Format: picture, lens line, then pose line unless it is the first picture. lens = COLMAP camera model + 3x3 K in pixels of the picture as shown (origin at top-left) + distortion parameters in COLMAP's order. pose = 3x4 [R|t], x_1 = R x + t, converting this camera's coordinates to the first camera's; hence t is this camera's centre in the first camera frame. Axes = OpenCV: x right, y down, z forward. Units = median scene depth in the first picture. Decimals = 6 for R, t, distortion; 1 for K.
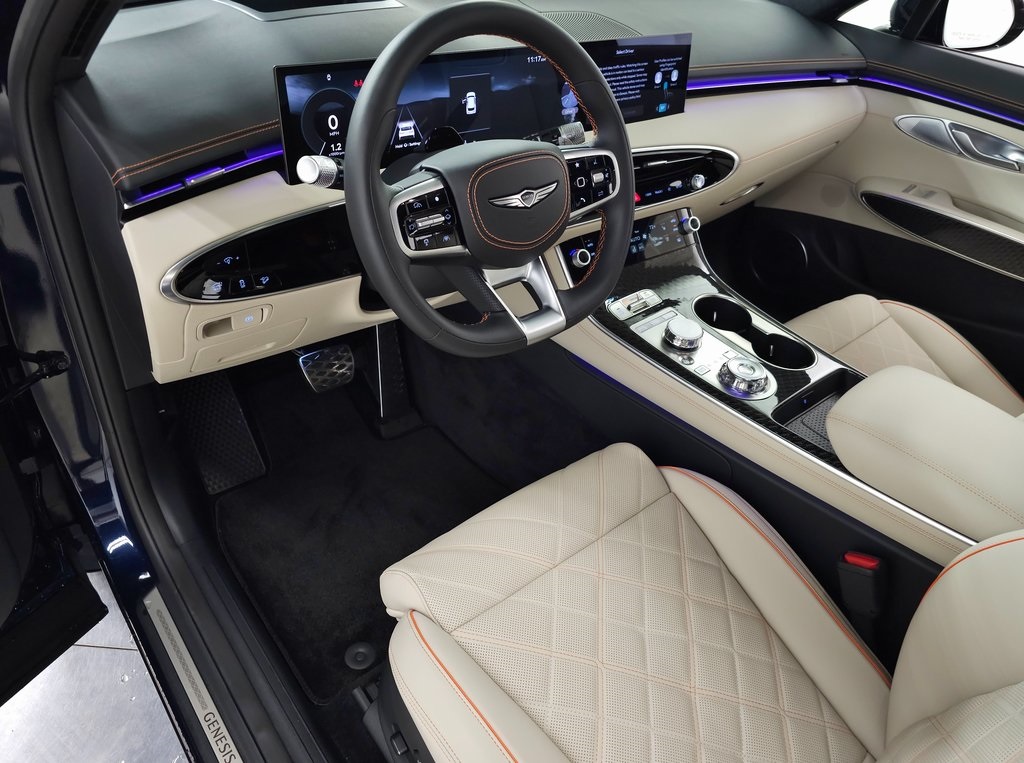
lens RADIAL K [[717.2, 0, 486.9], [0, 717.2, 383.6], [0, 0, 1]] dist [0.005043, -0.018493]
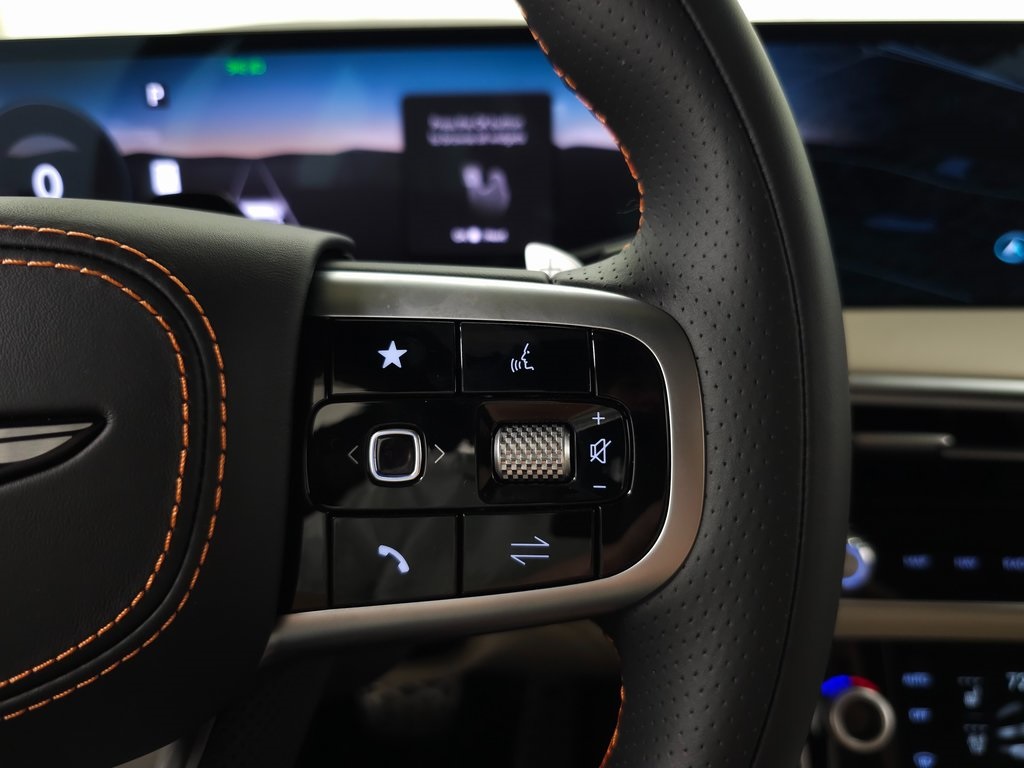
lens RADIAL K [[734.2, 0, 509.8], [0, 734.2, 379.0], [0, 0, 1]] dist [-0.030031, 0.001213]
pose [[0.754921, 0.147864, -0.638929, 0.226305], [-0.325127, 0.930480, -0.168815, -0.241714], [0.569549, 0.335175, 0.750514, 0.767436]]
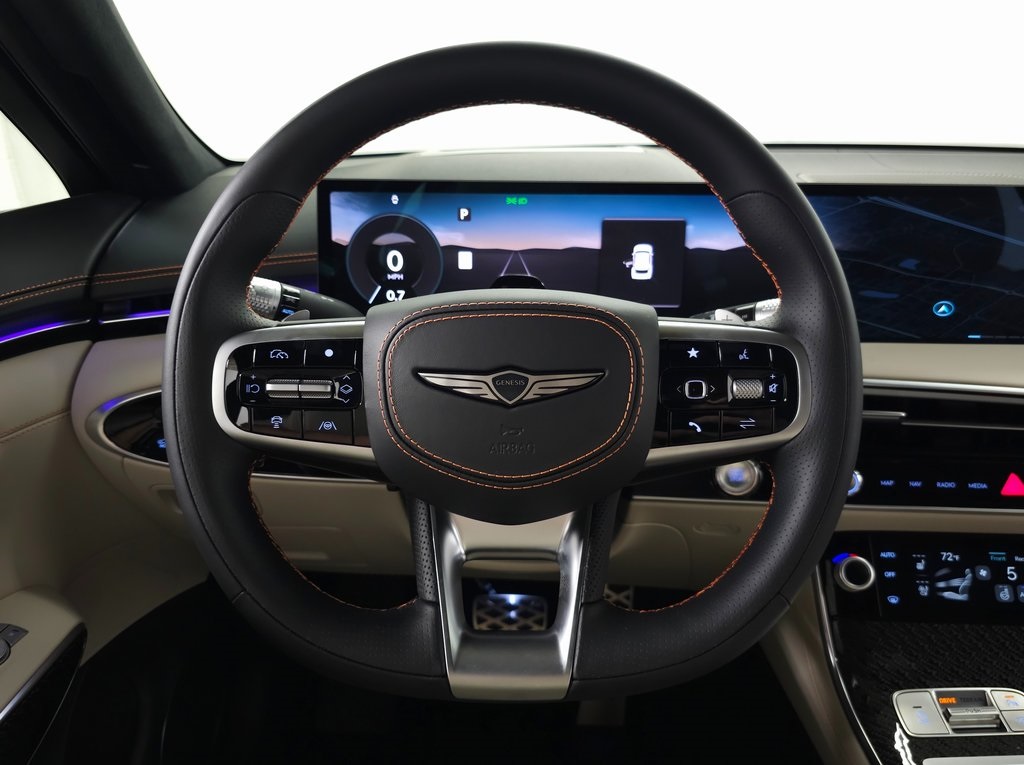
lens RADIAL K [[717.2, 0, 486.9], [0, 717.2, 384.6], [0, 0, 1]] dist [0.005043, -0.018493]
pose [[0.751802, 0.142767, -0.643748, 0.285497], [-0.344115, 0.917739, -0.198345, -0.127005], [0.562475, 0.370639, 0.739086, 0.507472]]
